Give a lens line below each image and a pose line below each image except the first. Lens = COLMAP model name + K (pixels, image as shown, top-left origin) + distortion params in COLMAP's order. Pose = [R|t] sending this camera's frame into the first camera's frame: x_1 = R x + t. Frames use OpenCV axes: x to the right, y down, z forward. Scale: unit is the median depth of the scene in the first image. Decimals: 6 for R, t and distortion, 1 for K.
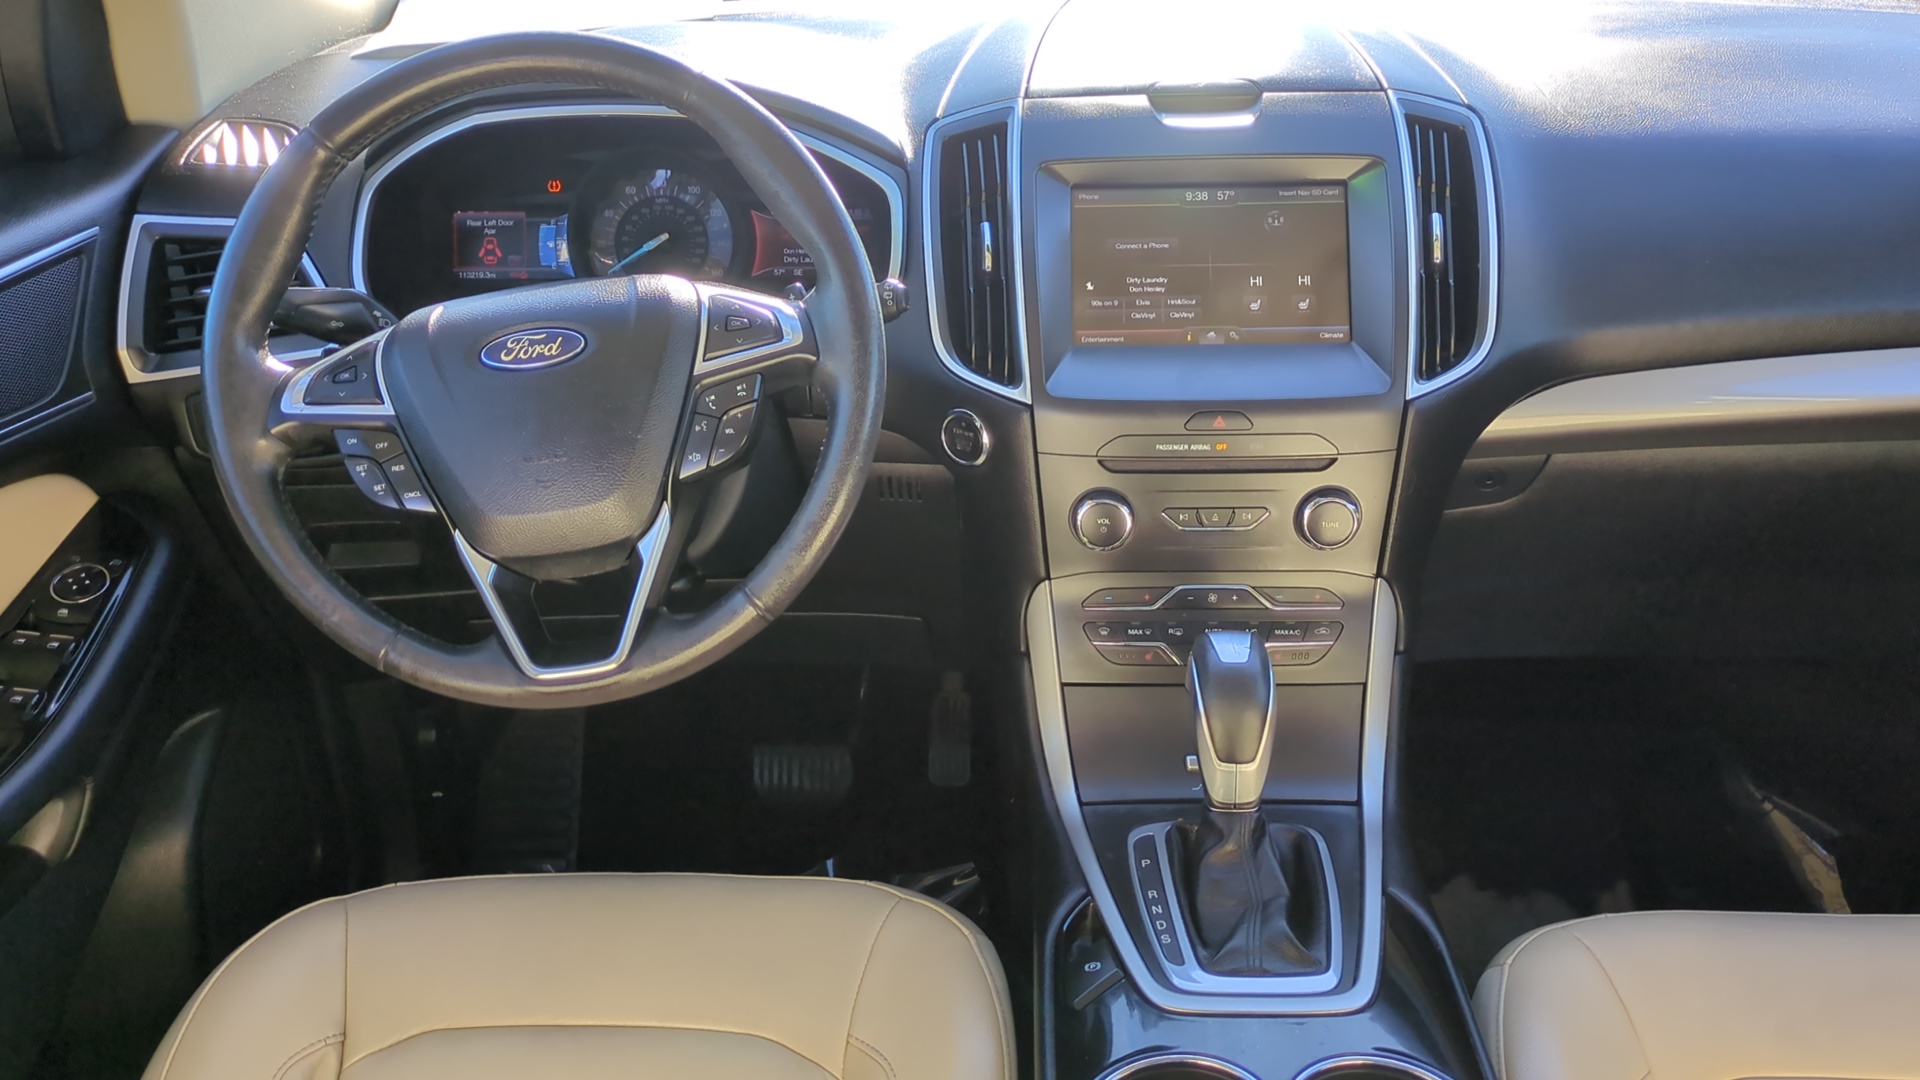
lens RADIAL K [[1646.1, 0, 978.2], [0, 1646.1, 541.6], [0, 0, 1]] dist [0.064849, -0.075863]
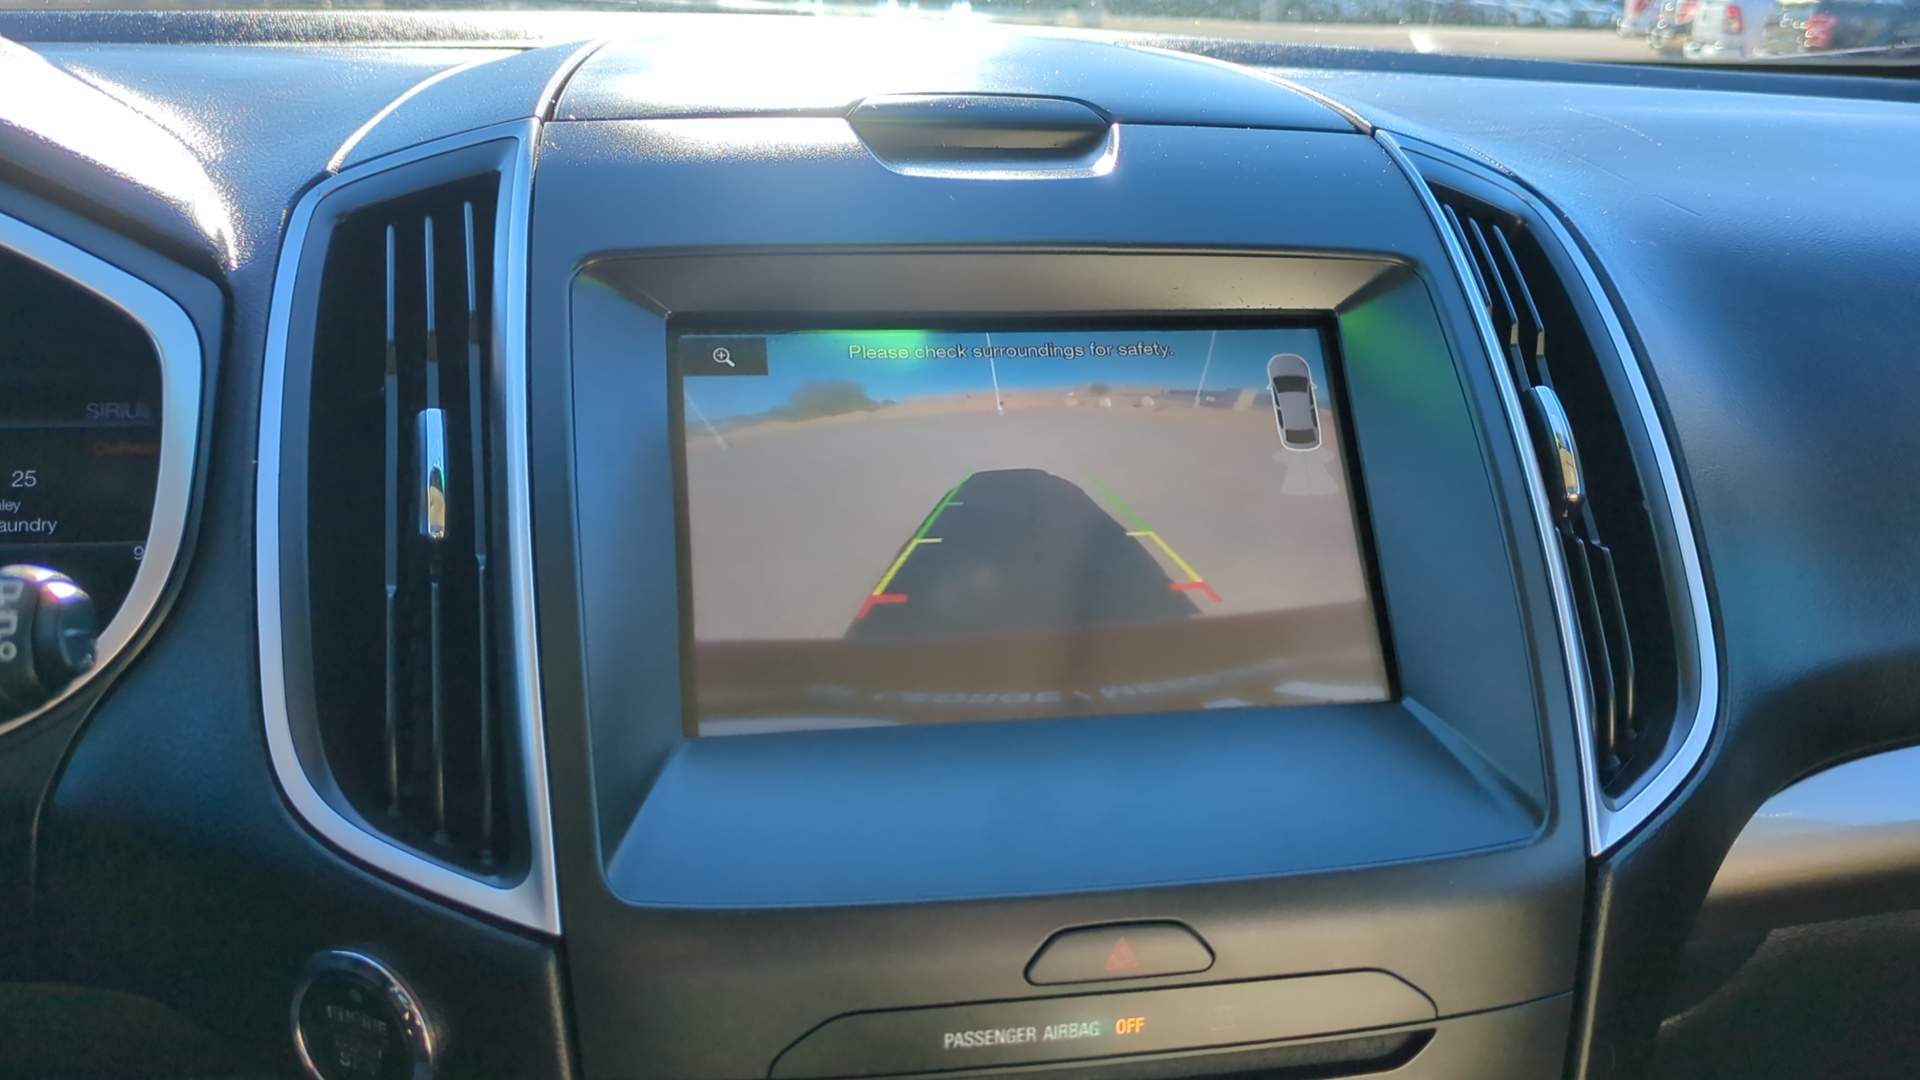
lens RADIAL K [[1646.1, 0, 978.2], [0, 1646.1, 541.6], [0, 0, 1]] dist [0.064849, -0.075863]
pose [[0.974045, -0.020762, 0.225401, 0.039582], [0.058618, 0.984951, -0.162588, -0.099402], [-0.218633, 0.171580, 0.960604, 0.636838]]
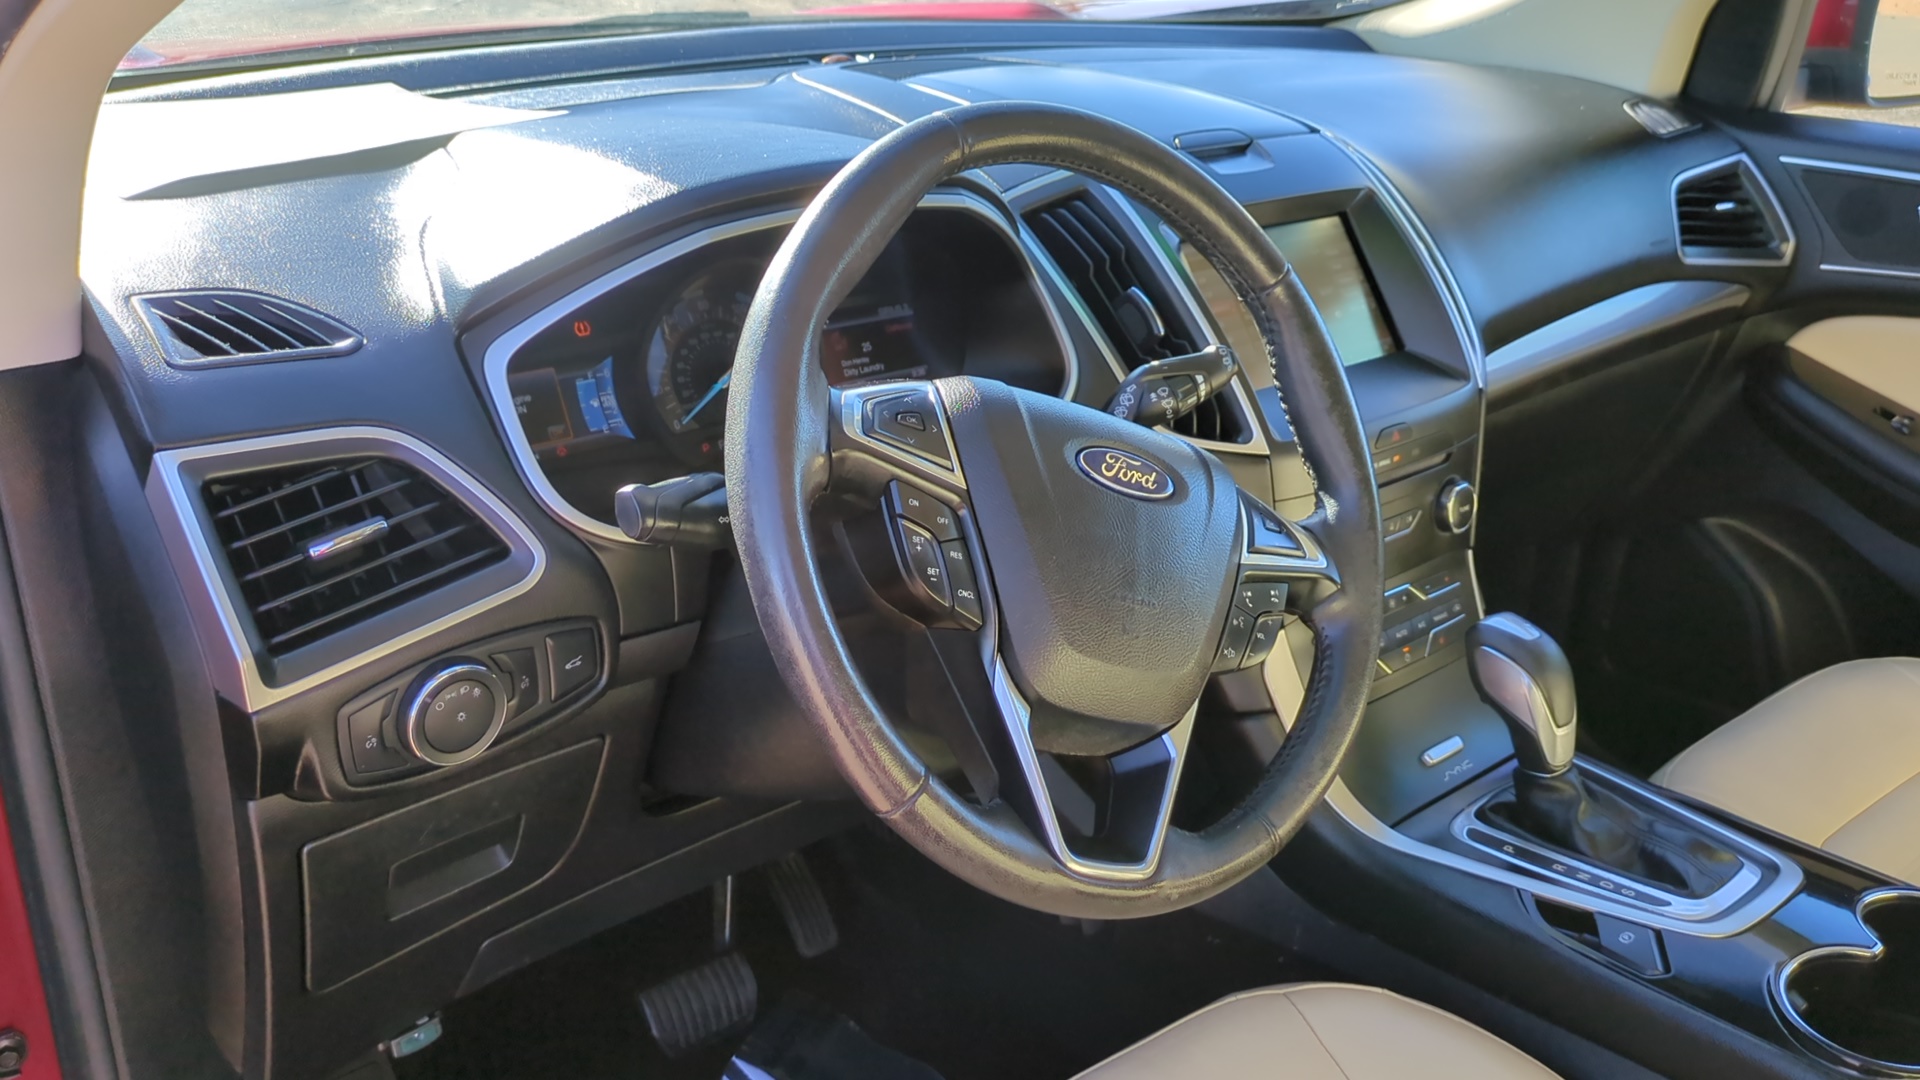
lens RADIAL K [[1646.1, 0, 978.2], [0, 1646.1, 541.6], [0, 0, 1]] dist [0.064849, -0.075863]
pose [[0.728018, -0.222691, 0.648382, -0.729555], [0.264263, 0.963840, 0.034317, -0.110367], [-0.632578, 0.146360, 0.760542, 0.357221]]
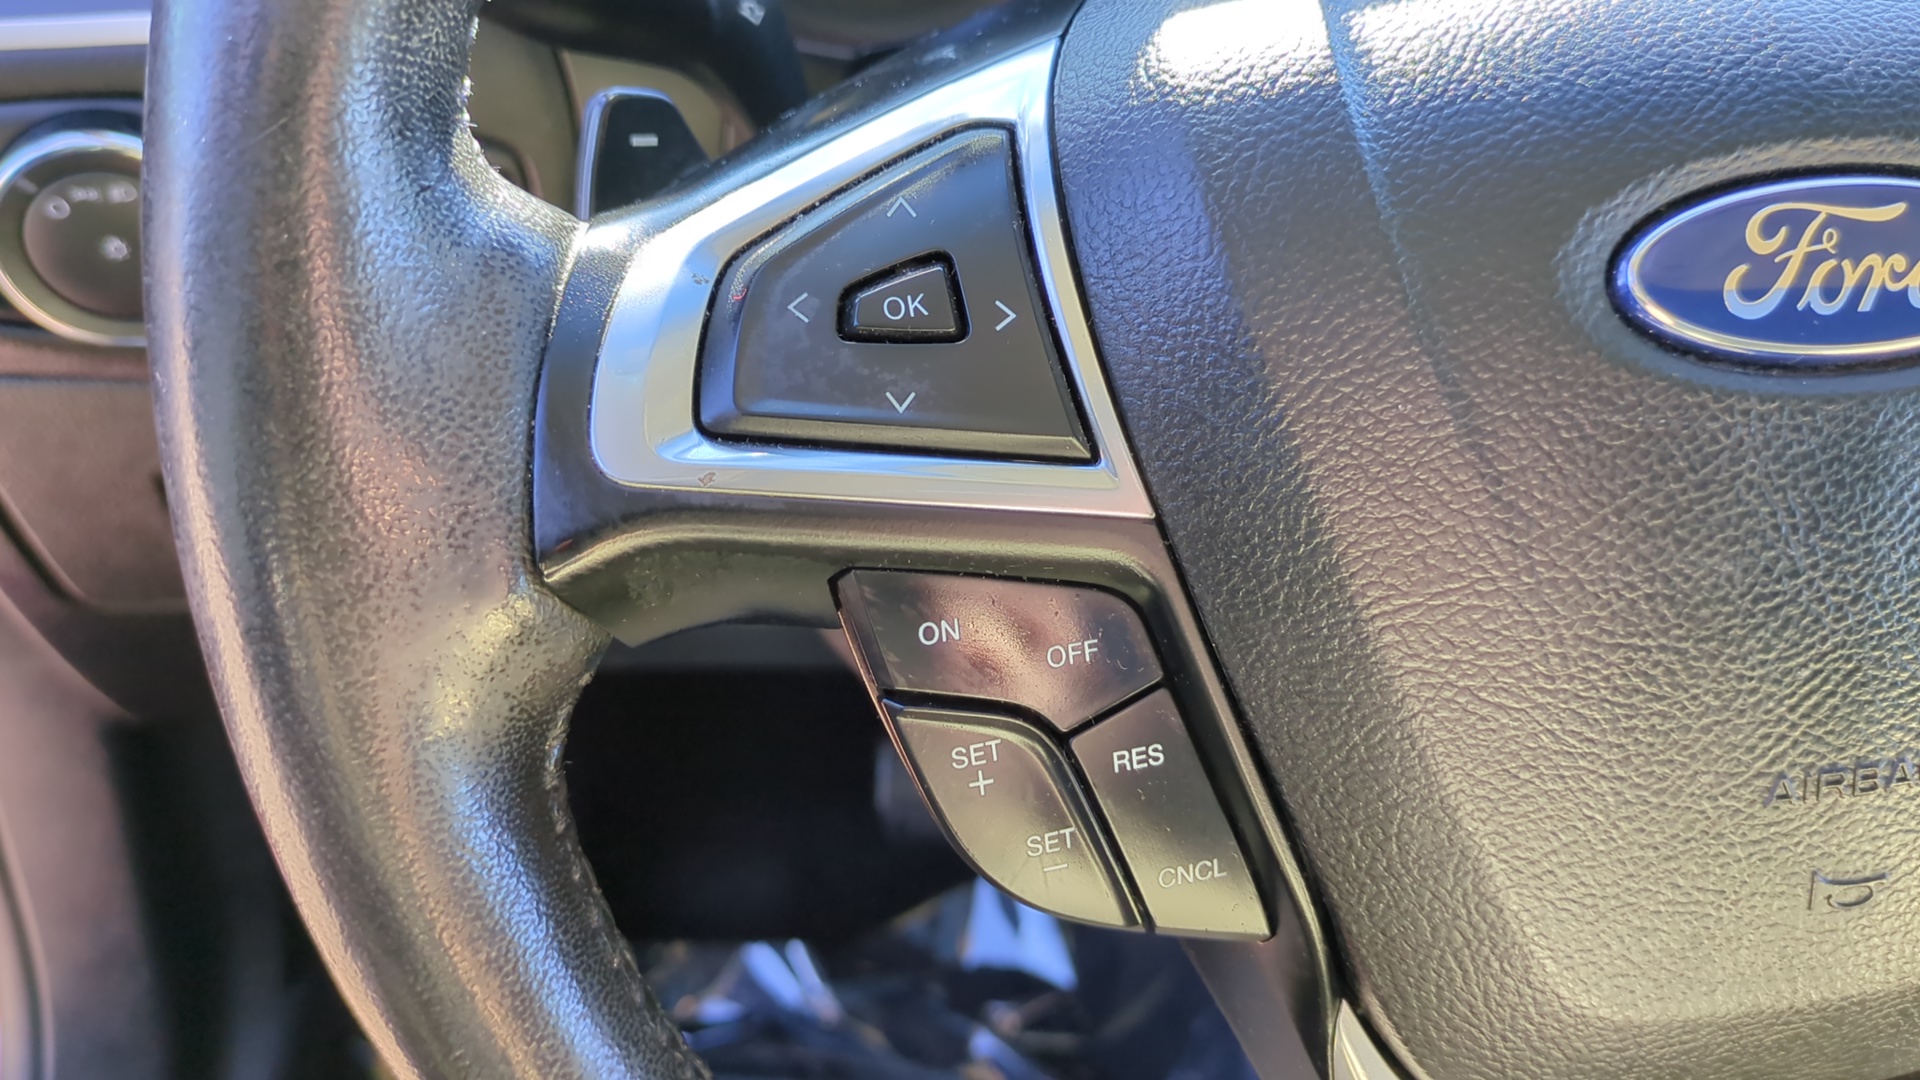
lens RADIAL K [[1646.1, 0, 978.2], [0, 1646.1, 541.6], [0, 0, 1]] dist [0.064849, -0.075863]
pose [[0.967258, 0.036874, 0.251100, -0.365733], [-0.090147, 0.974789, 0.204109, -0.098259], [-0.237243, -0.220062, 0.946197, 0.691714]]
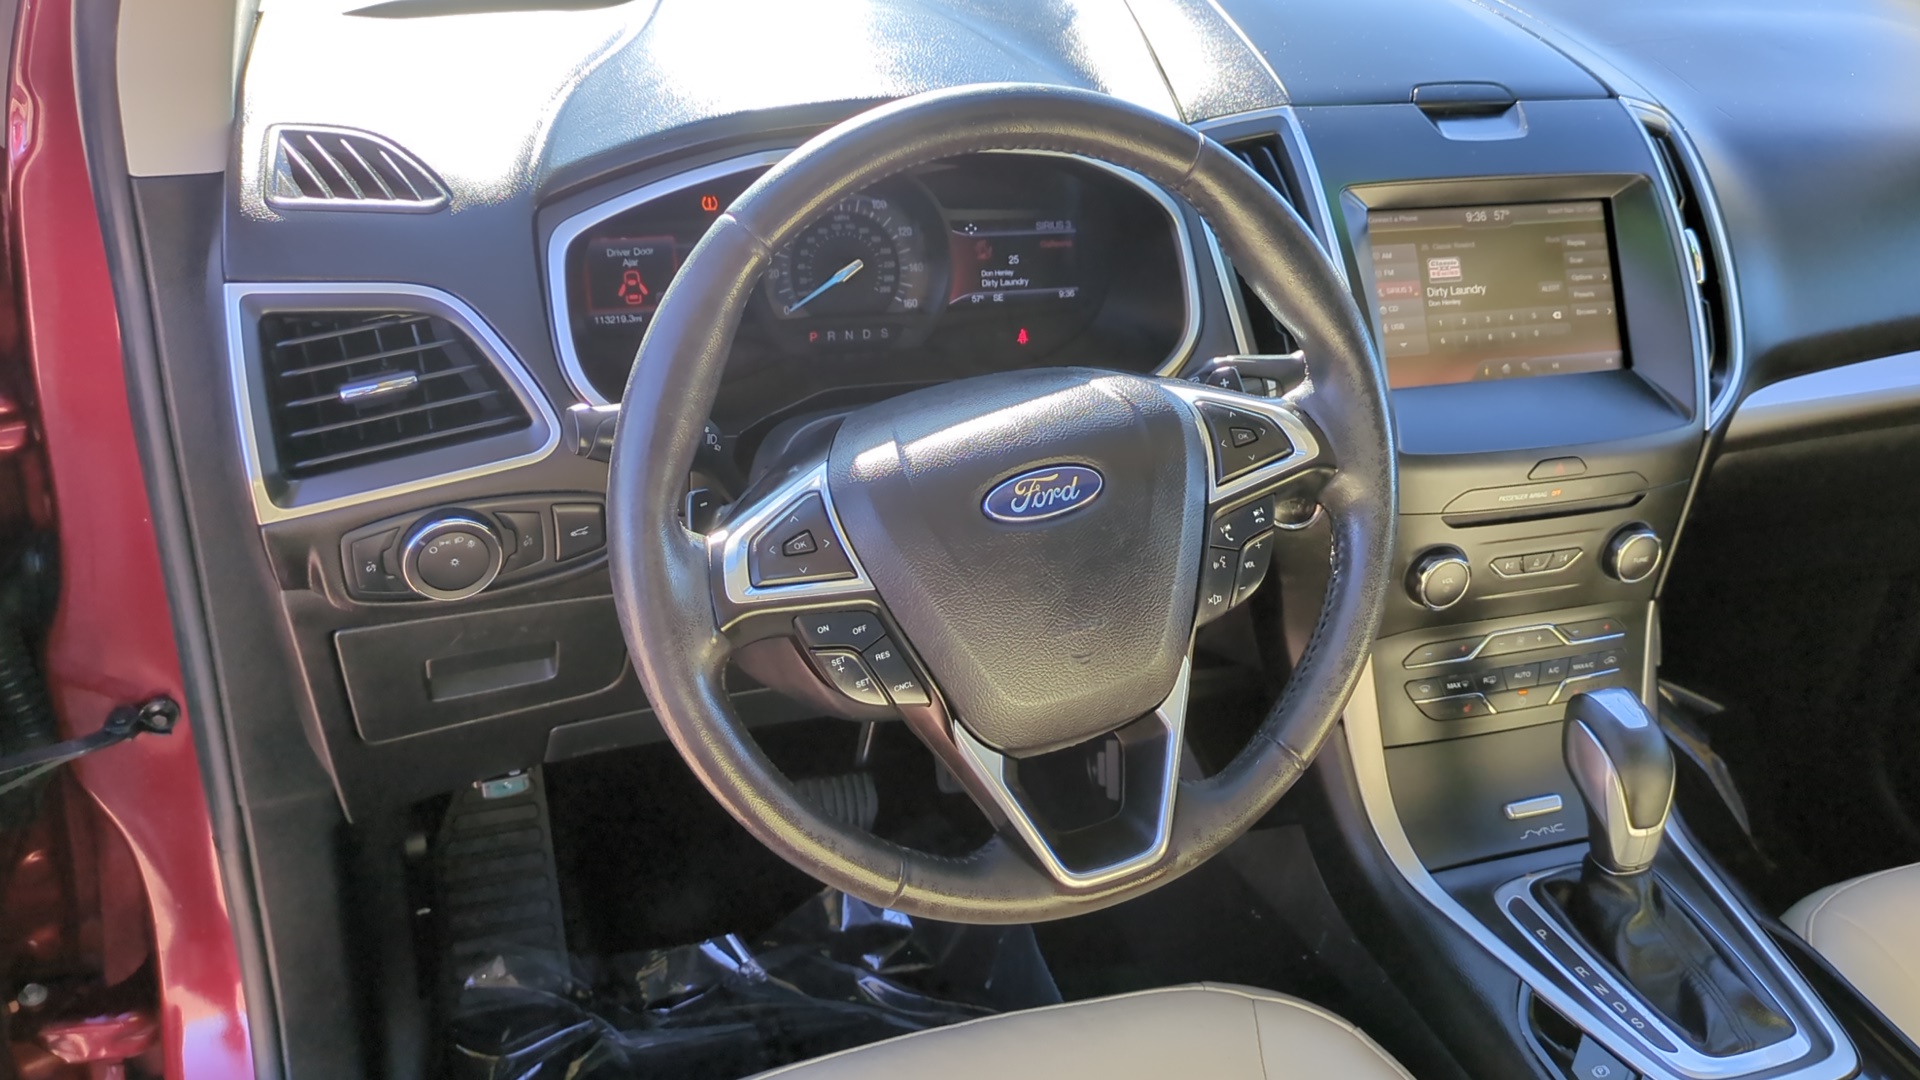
lens RADIAL K [[1646.1, 0, 978.2], [0, 1646.1, 541.6], [0, 0, 1]] dist [0.064849, -0.075863]
pose [[0.923867, -0.102806, 0.368646, -0.508141], [0.058289, 0.989805, 0.129954, -0.169551], [-0.378248, -0.098572, 0.920441, 0.227953]]
